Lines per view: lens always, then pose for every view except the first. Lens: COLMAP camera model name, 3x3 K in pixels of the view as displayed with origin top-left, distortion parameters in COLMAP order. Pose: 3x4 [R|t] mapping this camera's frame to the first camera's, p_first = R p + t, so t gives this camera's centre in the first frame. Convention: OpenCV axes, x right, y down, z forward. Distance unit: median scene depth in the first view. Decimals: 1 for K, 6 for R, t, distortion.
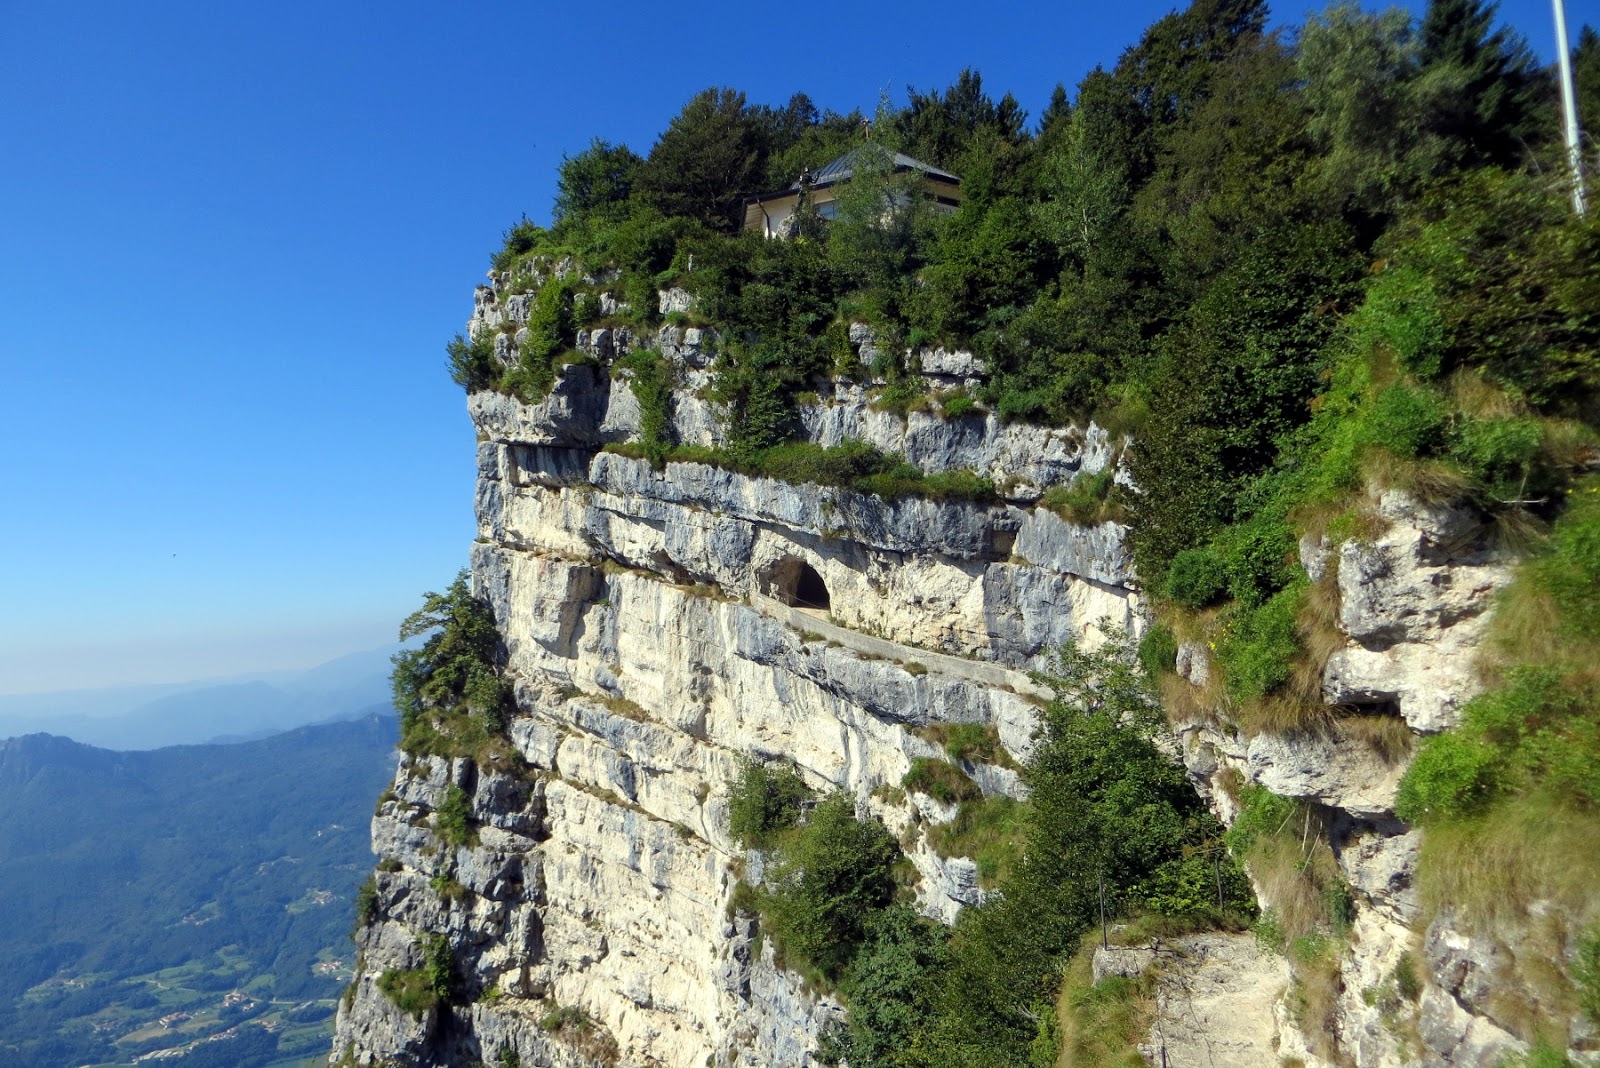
lens RADIAL K [[1232.8, 0, 800.0], [0, 1232.8, 534.0], [0, 0, 1]] dist [0.003850, 0.001801]
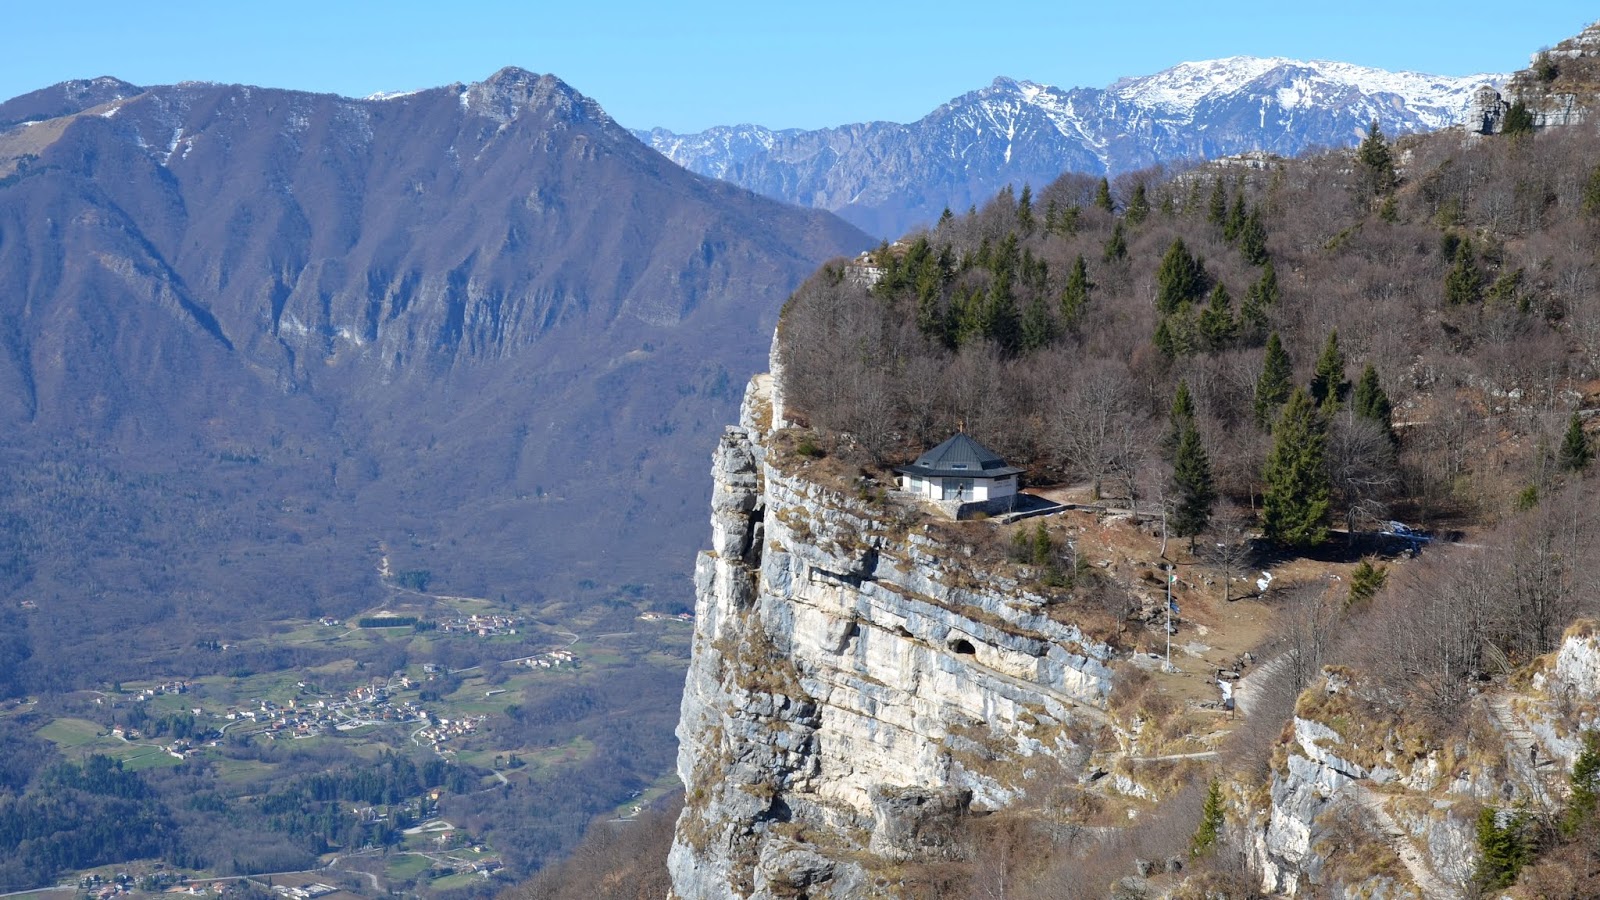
lens RADIAL K [[2649.7, 0, 800.0], [0, 2649.7, 450.0], [0, 0, 1]] dist [0.242896, -0.025925]
pose [[0.955626, 0.029901, 0.293062, -1.967432], [-0.076228, 0.986051, 0.147962, -1.167498], [-0.284550, -0.163735, 0.944575, -4.211589]]
